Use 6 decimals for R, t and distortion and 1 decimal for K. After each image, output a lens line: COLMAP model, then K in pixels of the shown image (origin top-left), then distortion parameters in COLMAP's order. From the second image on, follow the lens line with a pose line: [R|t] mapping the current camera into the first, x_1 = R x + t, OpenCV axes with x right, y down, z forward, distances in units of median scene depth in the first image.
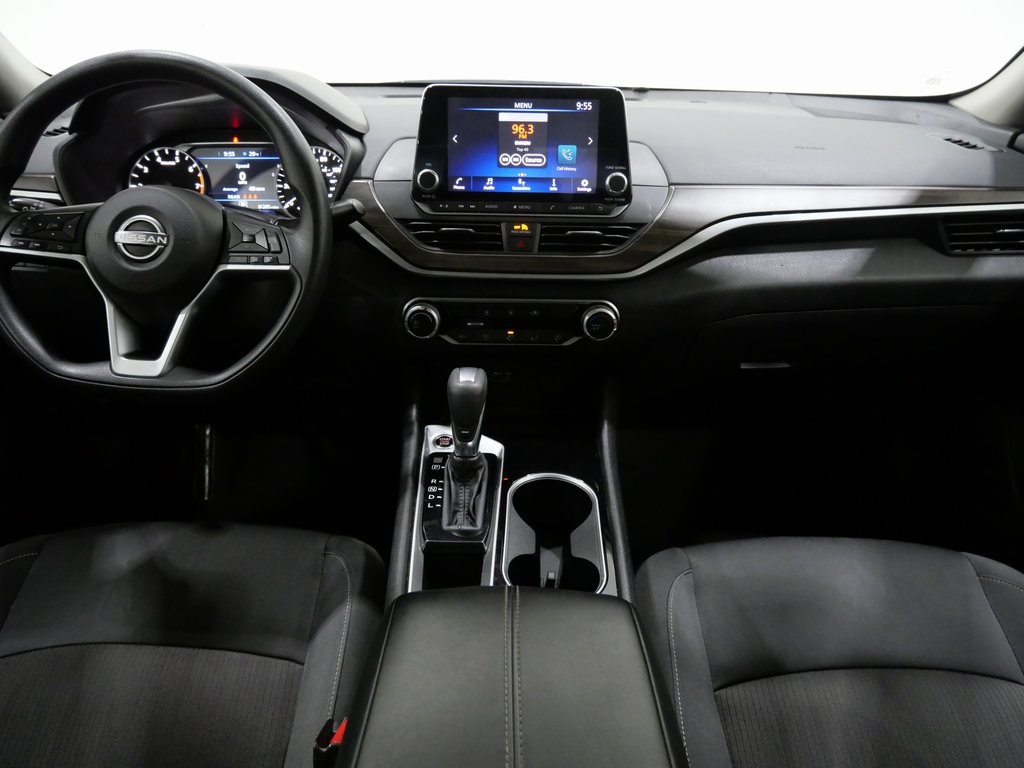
lens RADIAL K [[737.3, 0, 512.0], [0, 737.3, 384.0], [0, 0, 1]] dist [-0.067638, 0.043948]
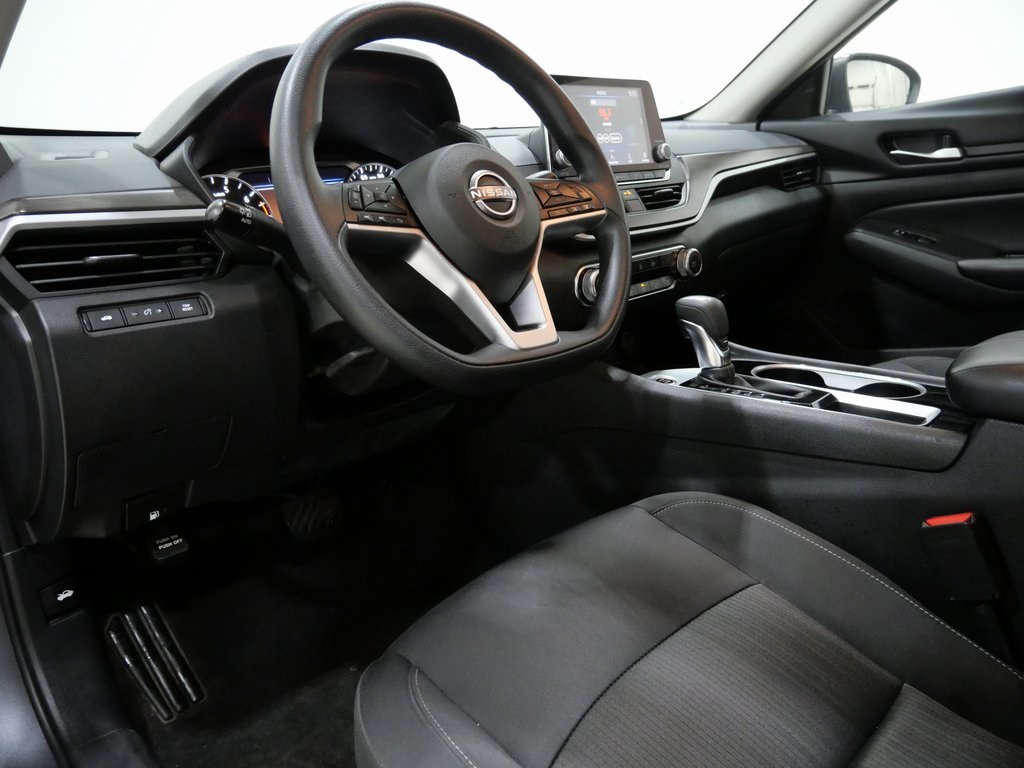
lens RADIAL K [[737.3, 0, 512.0], [0, 737.3, 384.0], [0, 0, 1]] dist [-0.067638, 0.043948]
pose [[0.711630, -0.259408, 0.652909, -0.942310], [0.384377, 0.921667, -0.052758, 0.053264], [-0.588078, 0.288508, 0.755597, 0.327109]]
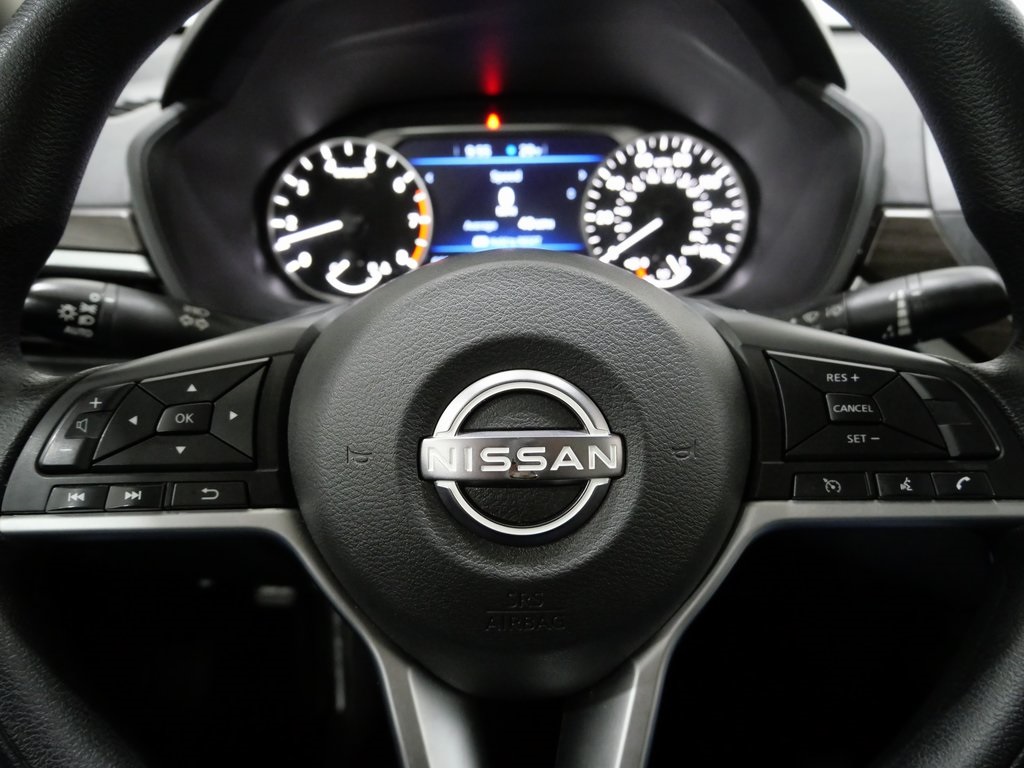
lens RADIAL K [[737.3, 0, 512.0], [0, 737.3, 384.0], [0, 0, 1]] dist [-0.067638, 0.043948]
pose [[0.999719, -0.023427, -0.003521, -0.430522], [0.023407, 0.999710, -0.005720, -0.188360], [0.003654, 0.005636, 0.999977, 0.609368]]
